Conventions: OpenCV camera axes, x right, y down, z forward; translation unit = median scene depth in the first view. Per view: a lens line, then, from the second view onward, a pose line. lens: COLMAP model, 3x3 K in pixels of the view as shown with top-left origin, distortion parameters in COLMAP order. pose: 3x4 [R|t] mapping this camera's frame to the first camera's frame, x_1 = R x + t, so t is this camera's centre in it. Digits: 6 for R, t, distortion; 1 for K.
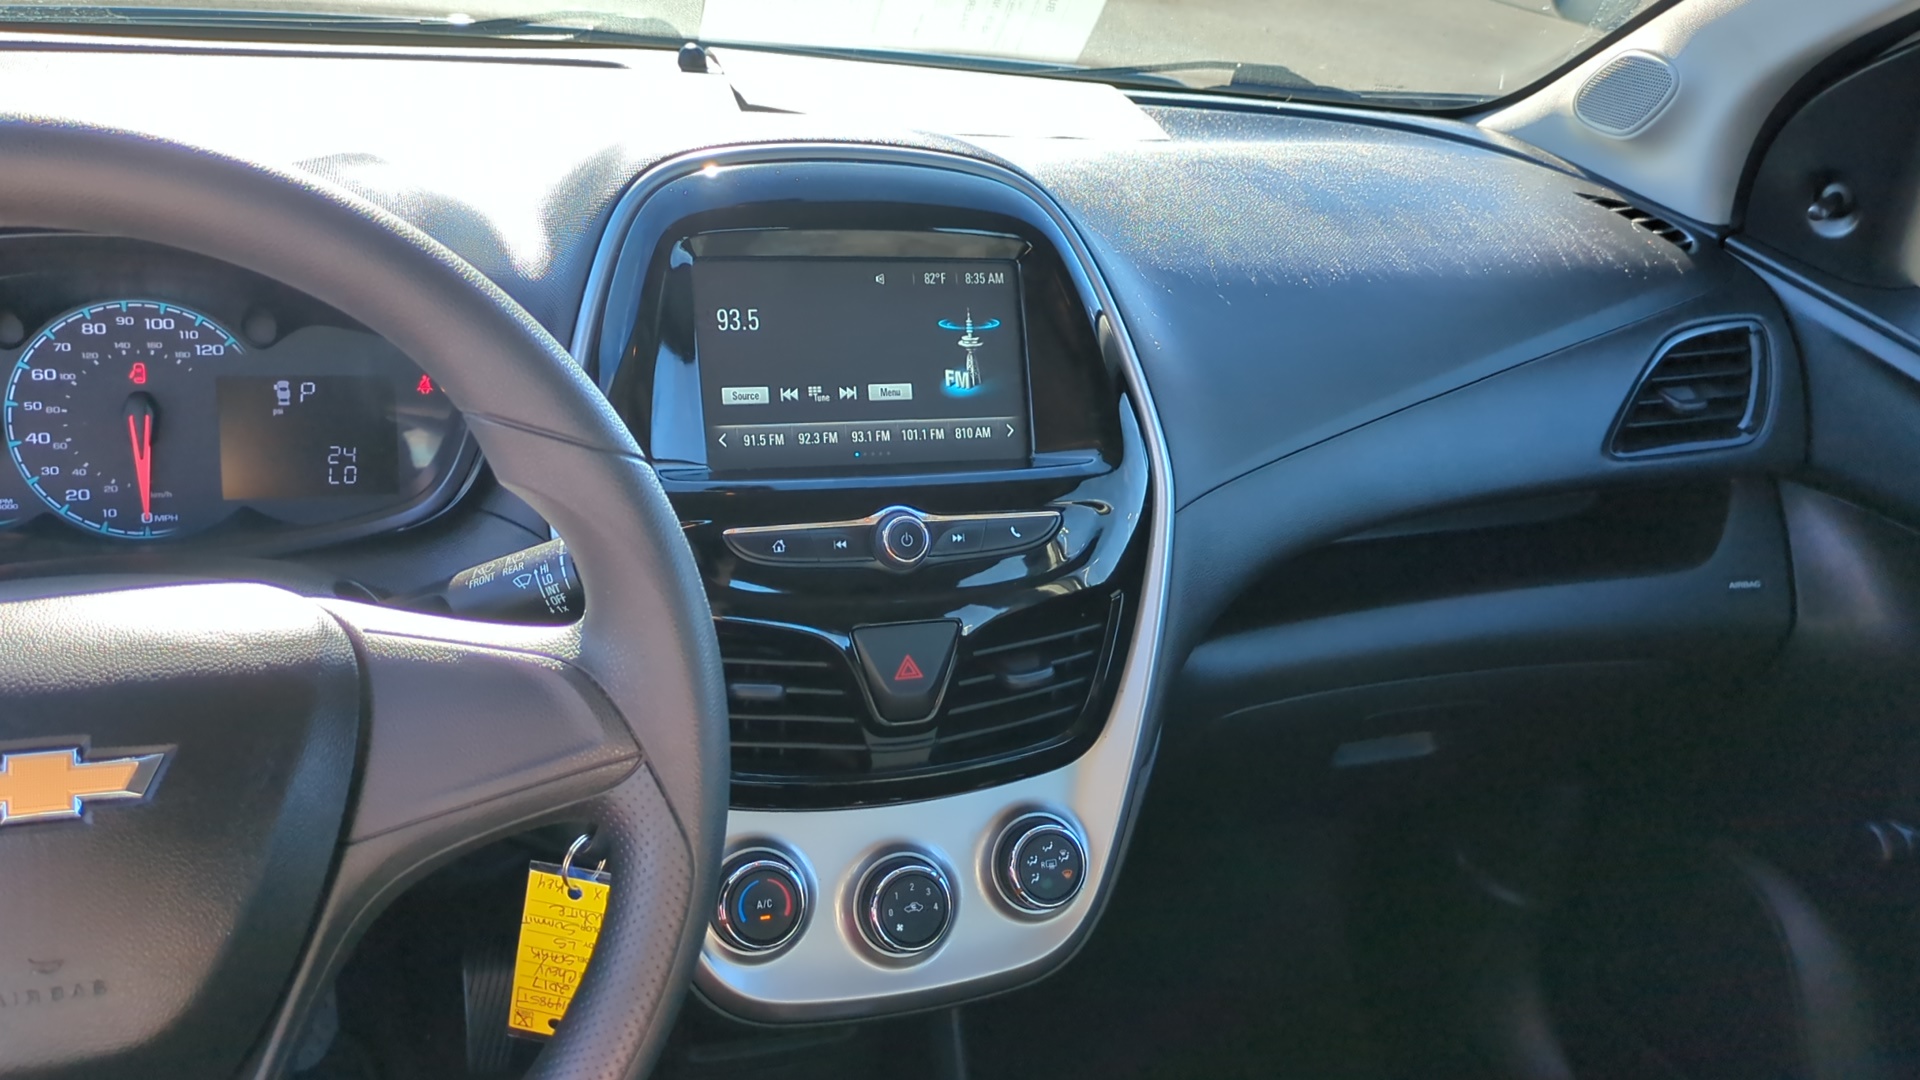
lens RADIAL K [[1651.5, 0, 964.7], [0, 1651.5, 539.7], [0, 0, 1]] dist [0.064932, -0.083417]
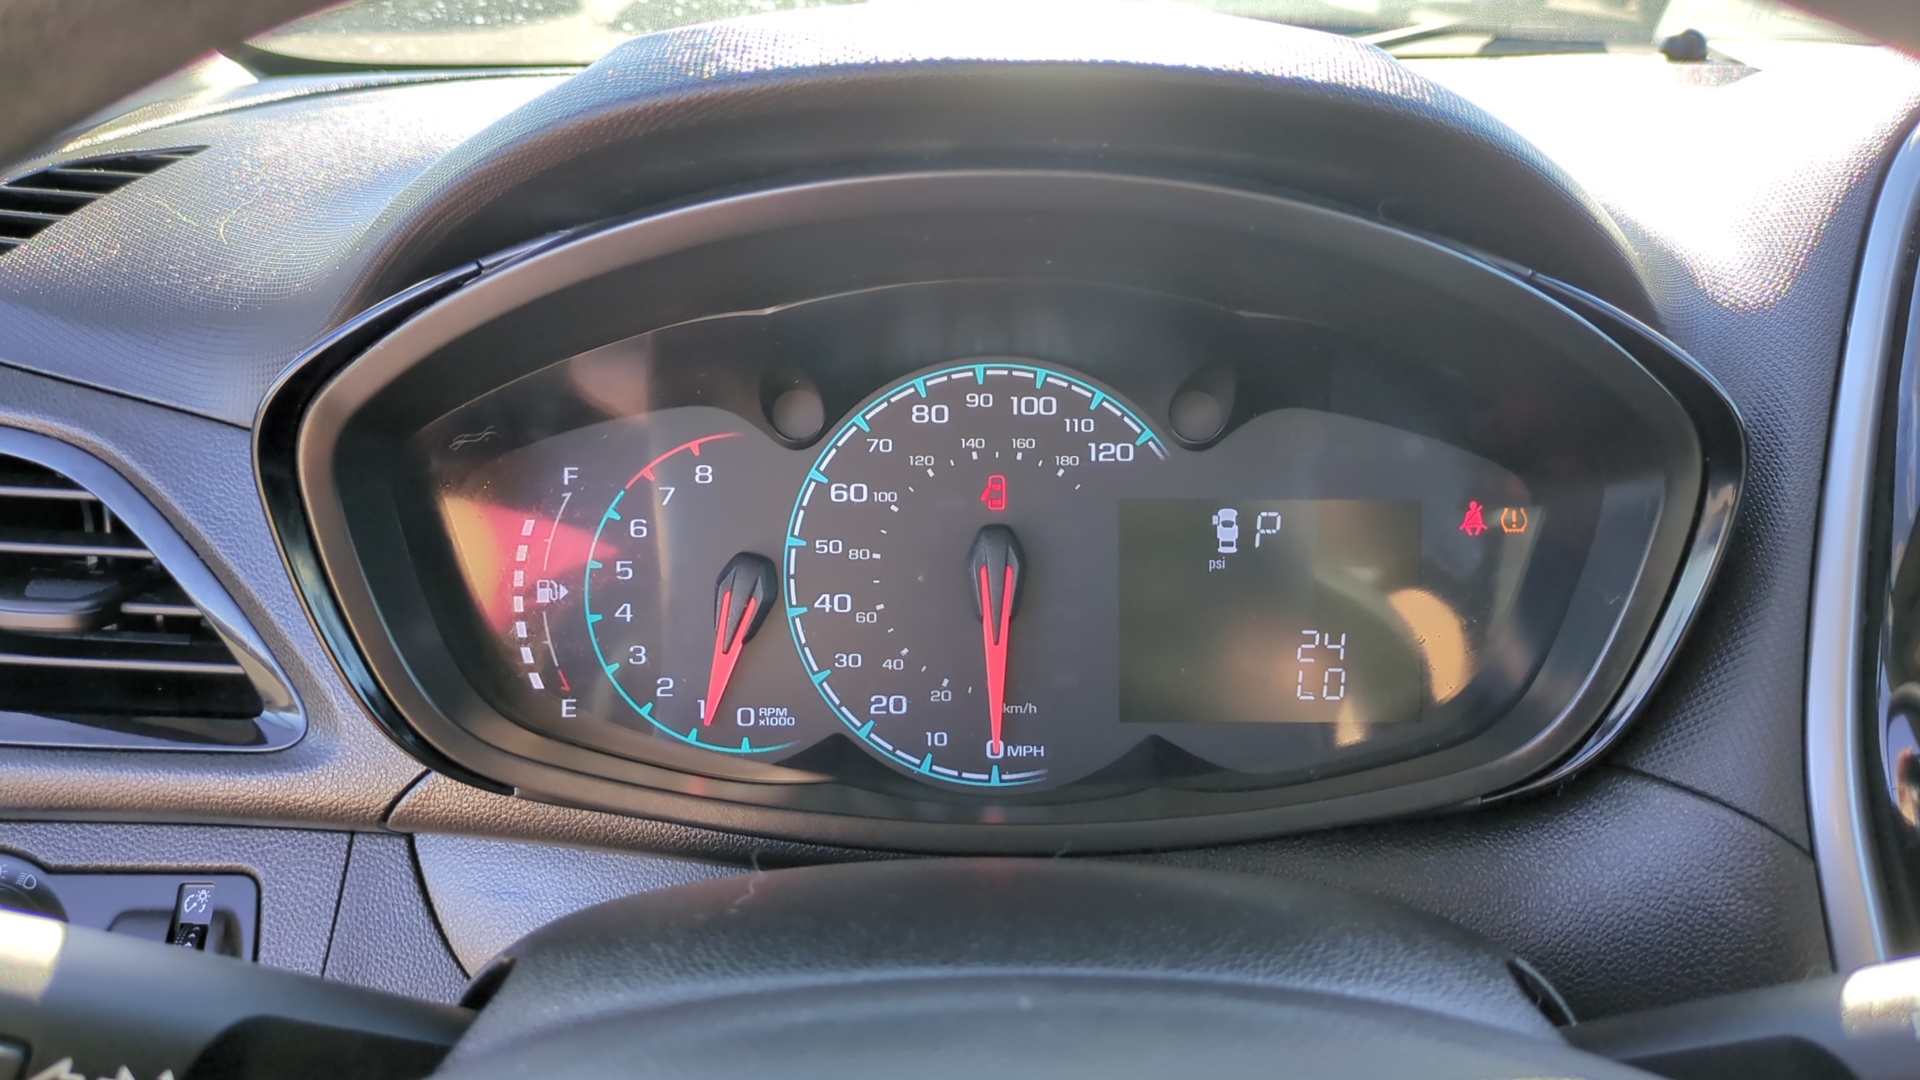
lens RADIAL K [[1651.5, 0, 964.7], [0, 1651.5, 539.7], [0, 0, 1]] dist [0.064932, -0.083417]
pose [[0.940127, 0.009304, -0.340697, -0.303778], [-0.046218, 0.993874, -0.100393, -0.026224], [0.337676, 0.110128, 0.934798, 0.459942]]
